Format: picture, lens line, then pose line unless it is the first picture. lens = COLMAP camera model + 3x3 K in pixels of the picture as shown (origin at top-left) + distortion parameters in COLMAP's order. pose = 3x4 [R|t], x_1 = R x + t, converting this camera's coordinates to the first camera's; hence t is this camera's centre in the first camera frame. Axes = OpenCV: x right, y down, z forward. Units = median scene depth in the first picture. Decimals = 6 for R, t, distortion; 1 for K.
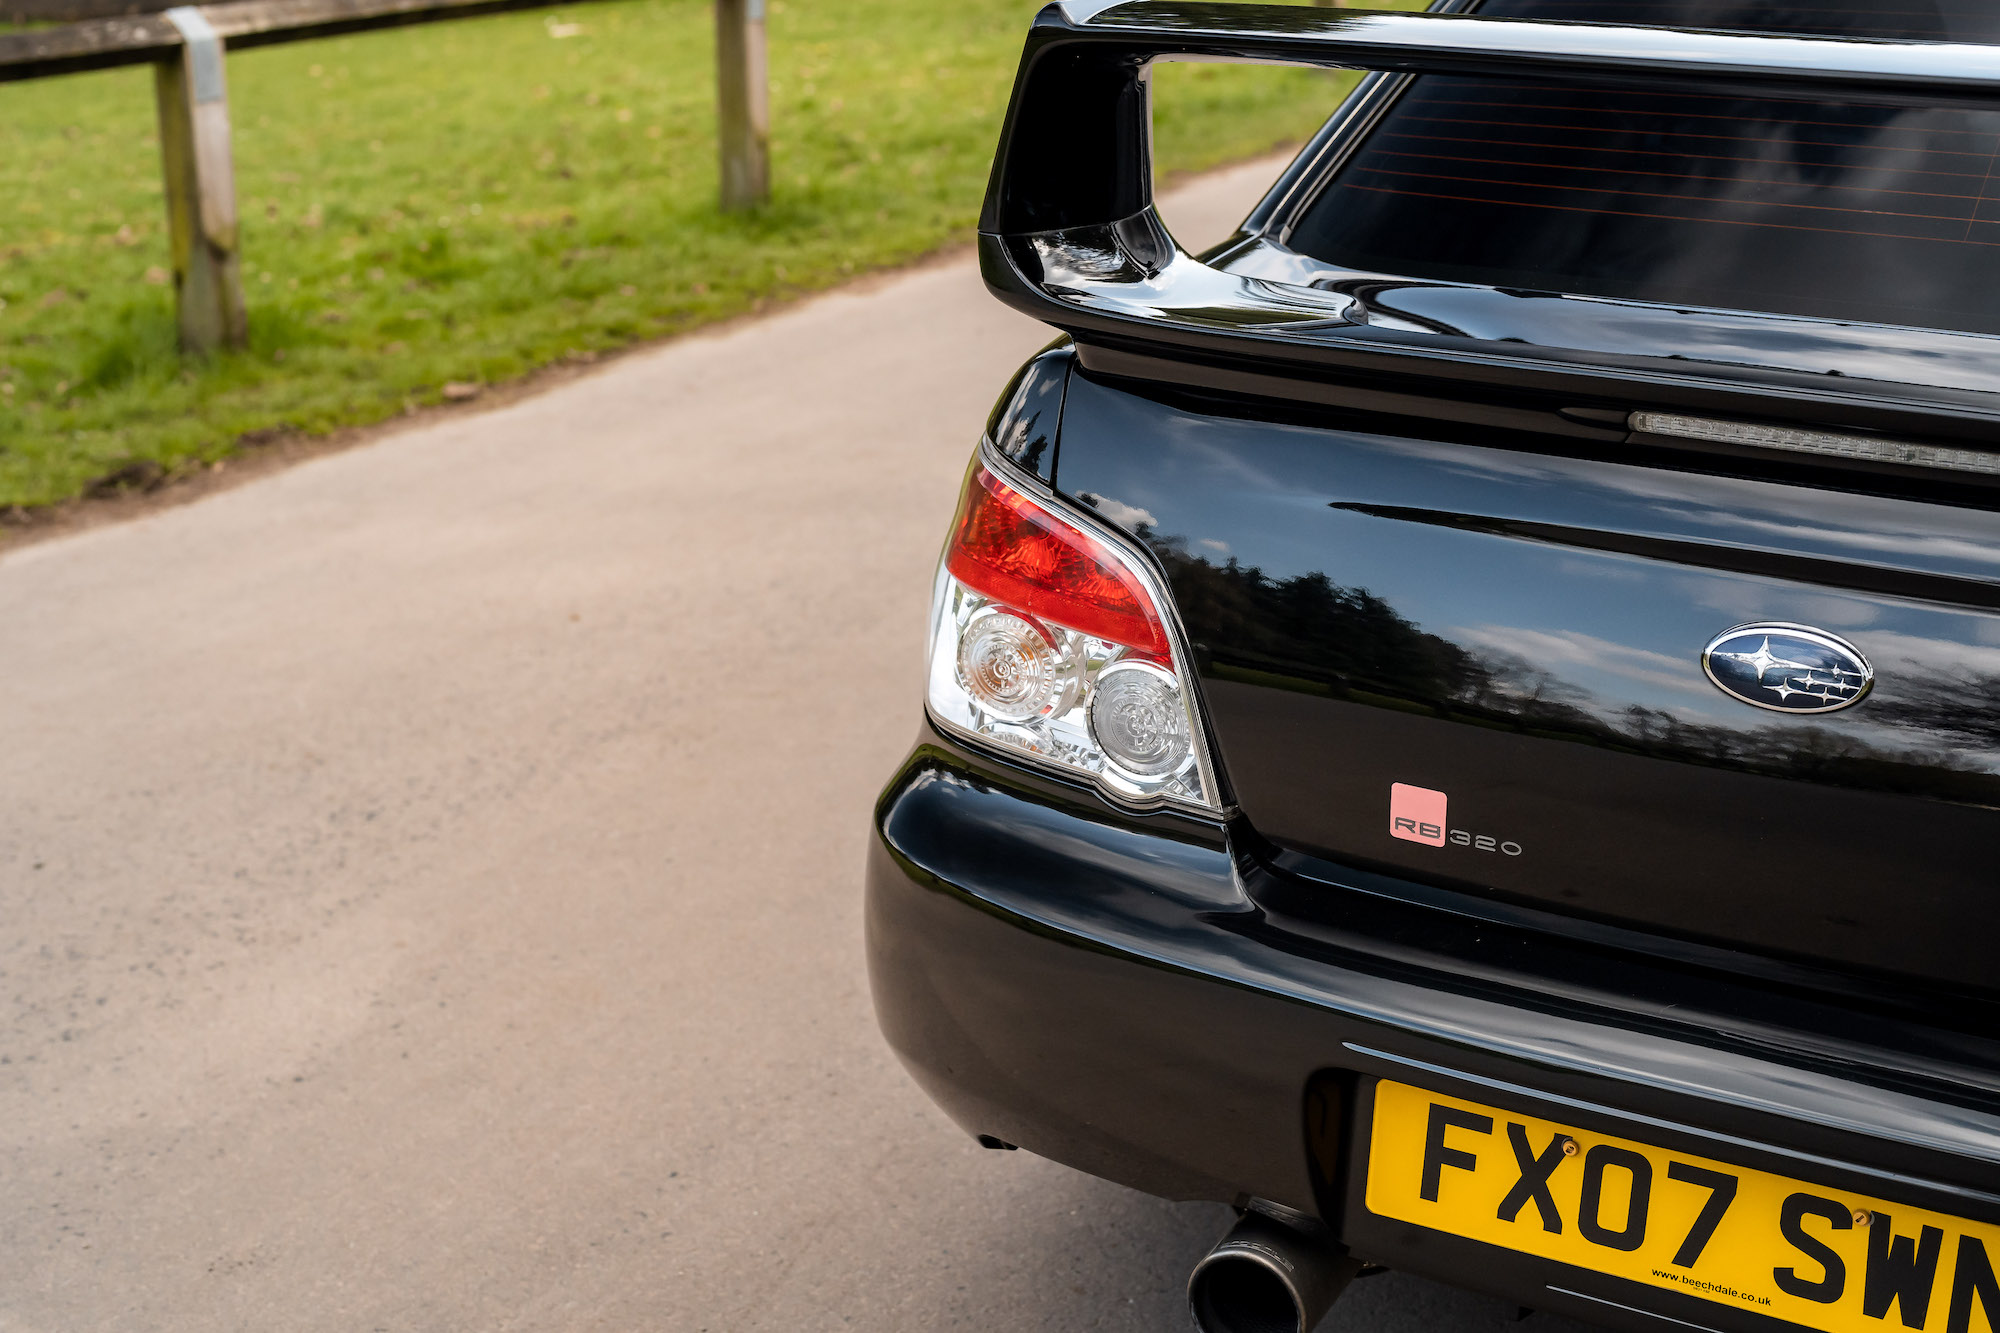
lens RADIAL K [[2837.2, 0, 964.9], [0, 2837.2, 696.8], [0, 0, 1]] dist [0.018249, 0.000000]
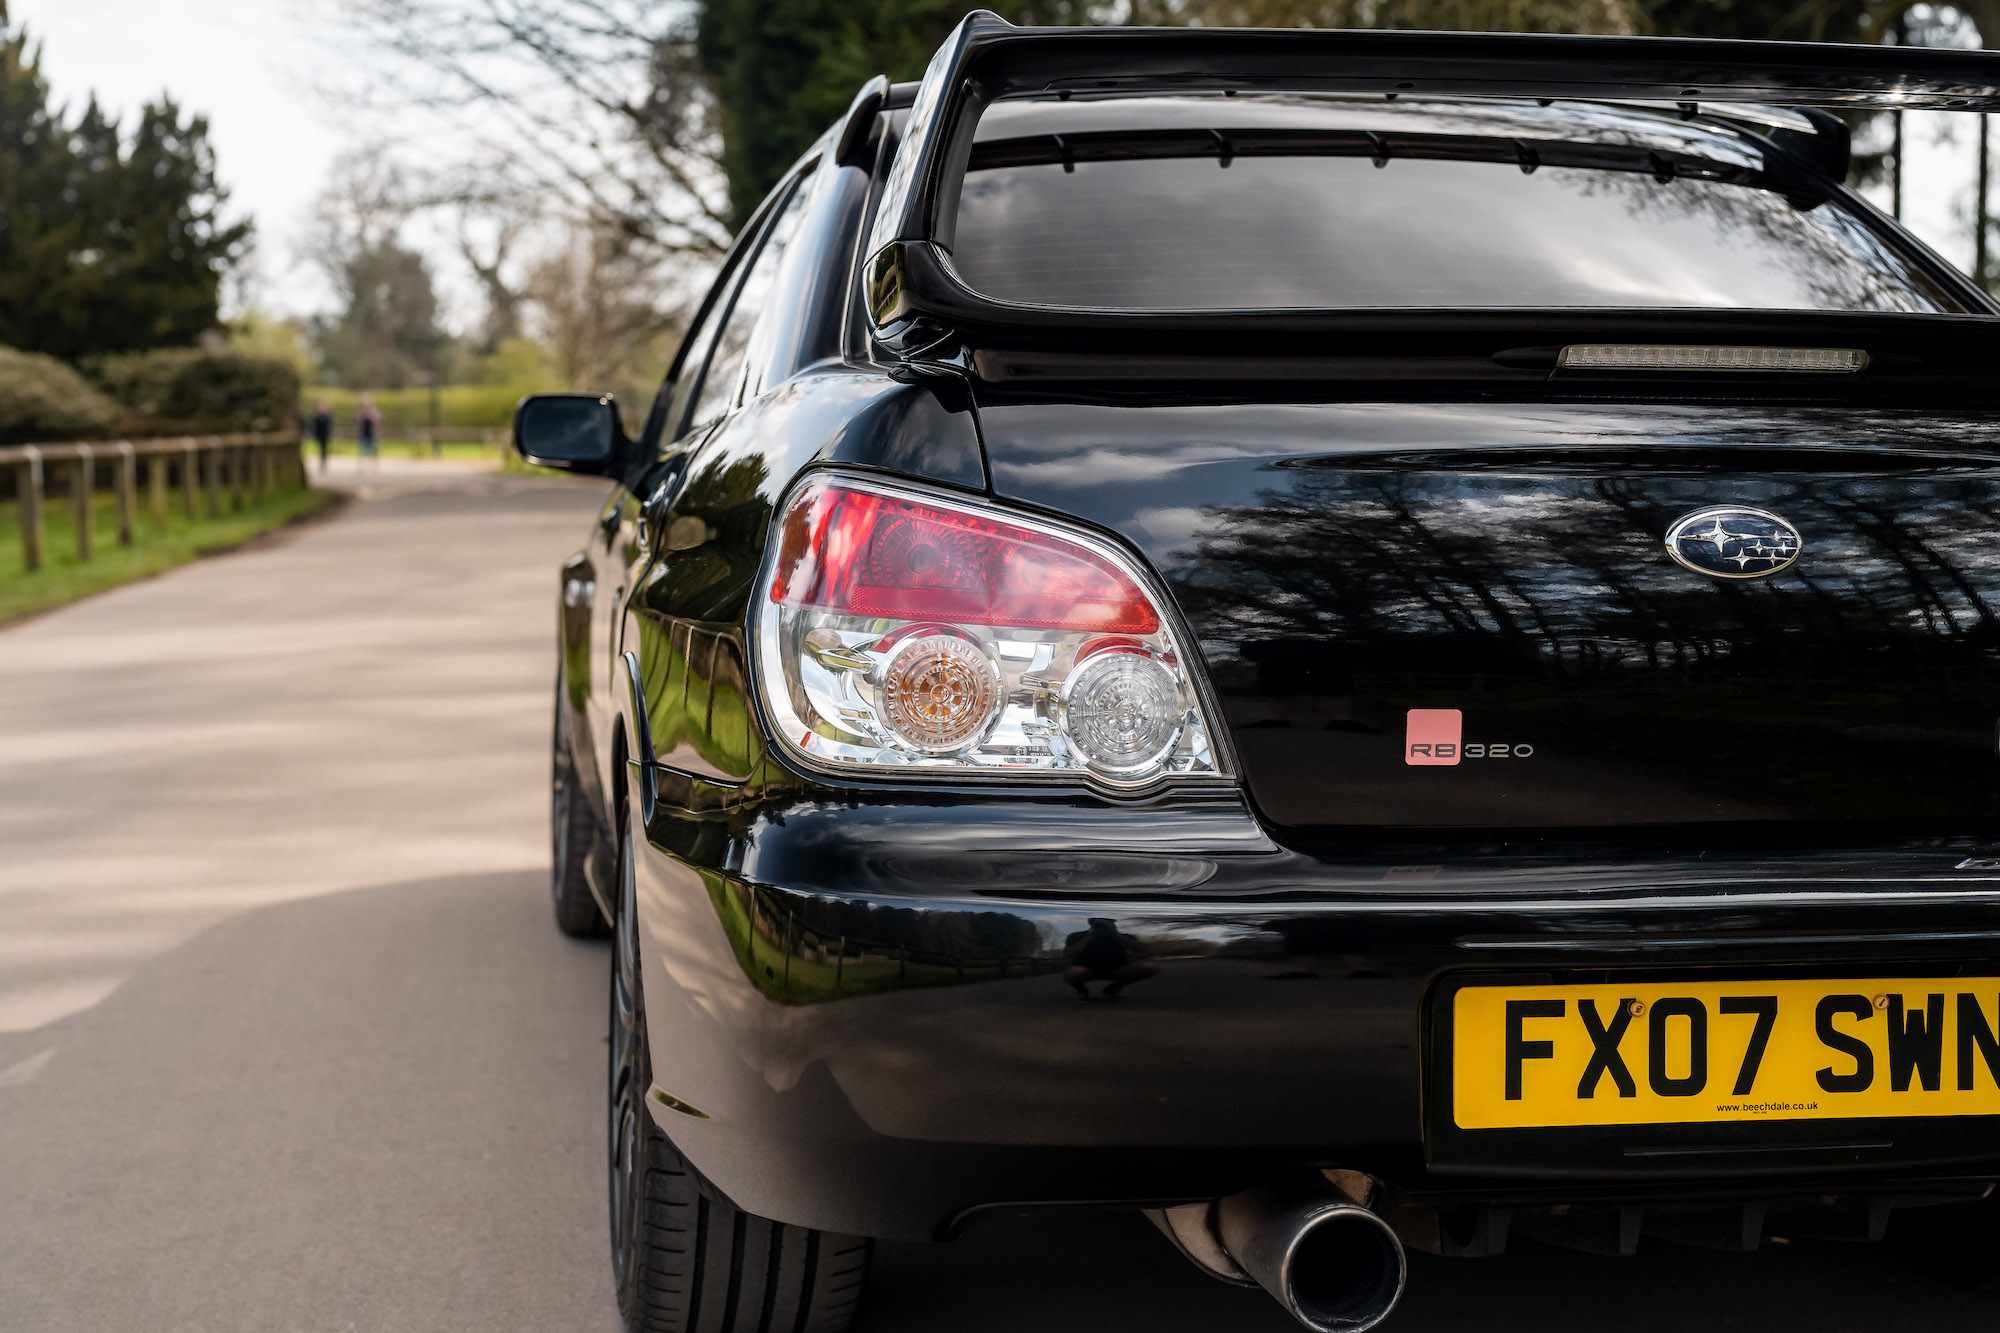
lens RADIAL K [[2927.7, 0, 952.4], [0, 2927.7, 664.6], [0, 0, 1]] dist [0.011733, 0.000000]
pose [[0.793968, -0.061363, 0.604855, -0.661643], [0.199558, 0.966074, -0.163942, 0.162846], [-0.574275, 0.250869, 0.779277, 0.245129]]
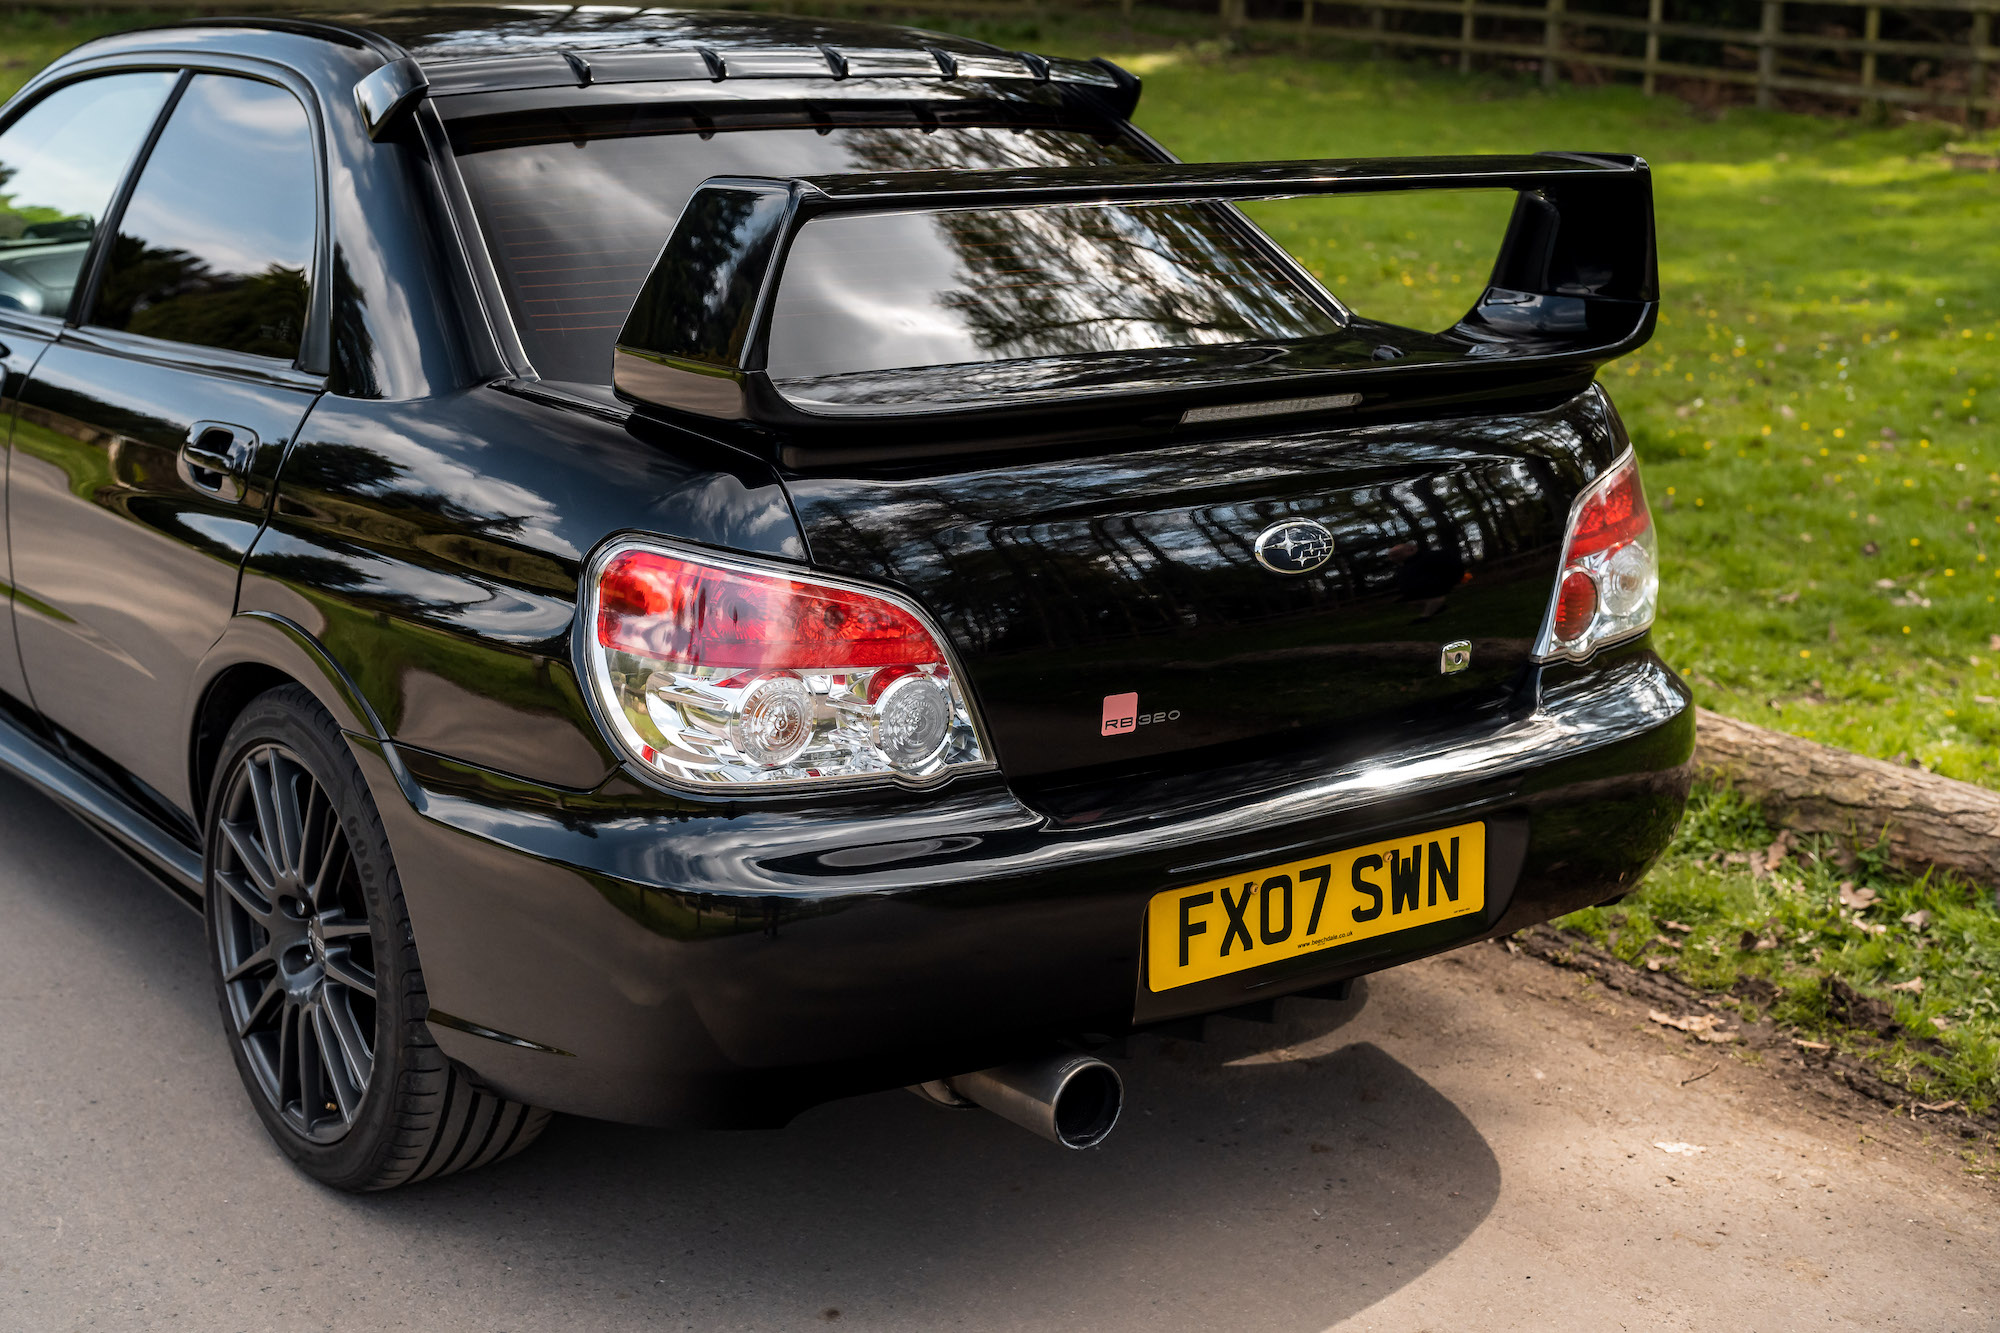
lens RADIAL K [[2927.7, 0, 987.2], [0, 2927.7, 678.8], [0, 0, 1]] dist [0.011733, 0.000000]
pose [[0.429058, -0.235953, 0.871915, -1.192961], [0.275683, 0.953430, 0.122352, -0.180836], [-0.860179, 0.187876, 0.474125, 0.355113]]
